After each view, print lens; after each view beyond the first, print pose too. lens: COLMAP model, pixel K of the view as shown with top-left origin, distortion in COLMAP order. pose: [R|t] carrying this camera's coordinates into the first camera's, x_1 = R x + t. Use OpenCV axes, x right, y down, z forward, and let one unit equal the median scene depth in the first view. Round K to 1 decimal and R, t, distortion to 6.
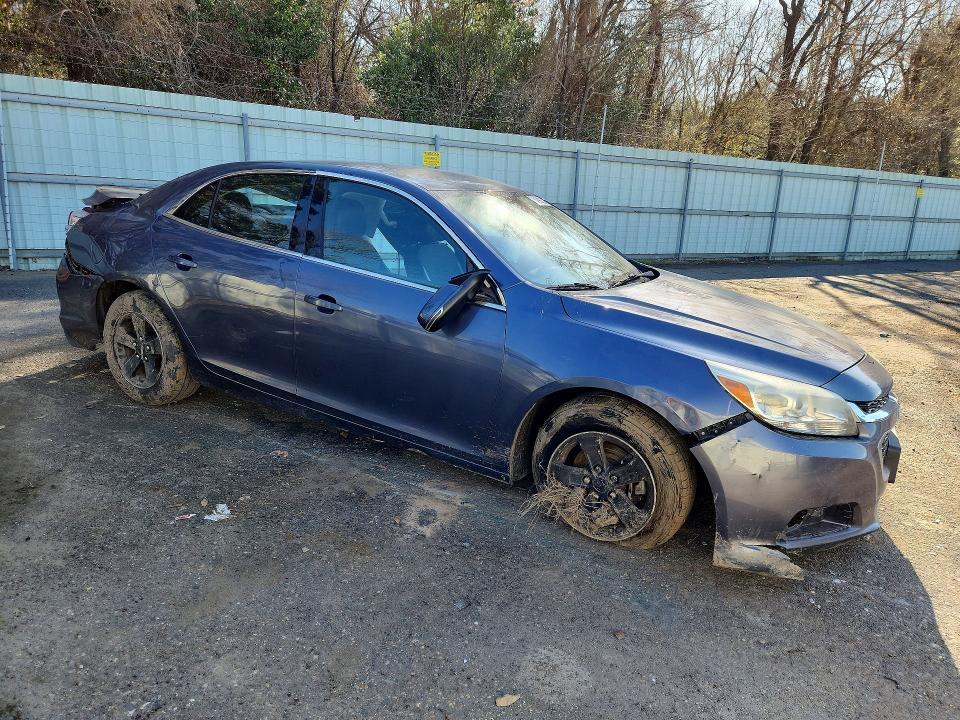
lens RADIAL K [[656.1, 0, 475.4], [0, 656.1, 362.3], [0, 0, 1]] dist [0.099192, -0.101076]
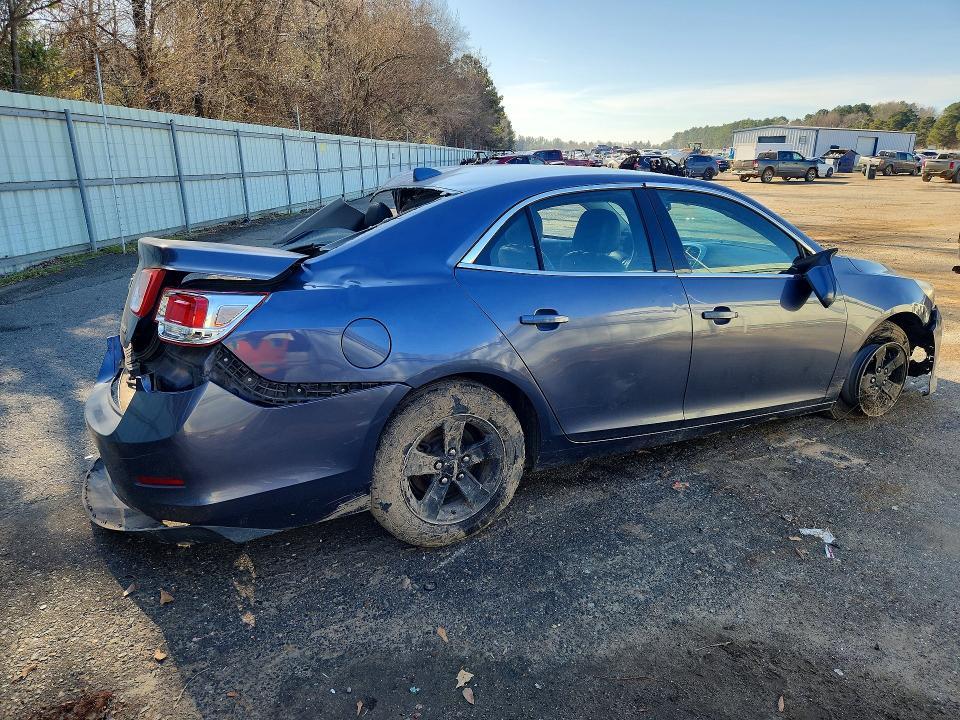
lens RADIAL K [[670.2, 0, 480.0], [0, 670.2, 360.0], [0, 0, 1]] dist [0.088704, -0.080151]
pose [[0.518312, -0.295773, 0.802416, -1.200600], [0.244652, 0.950356, 0.192273, -0.296157], [-0.819450, 0.096655, 0.564943, 0.701132]]
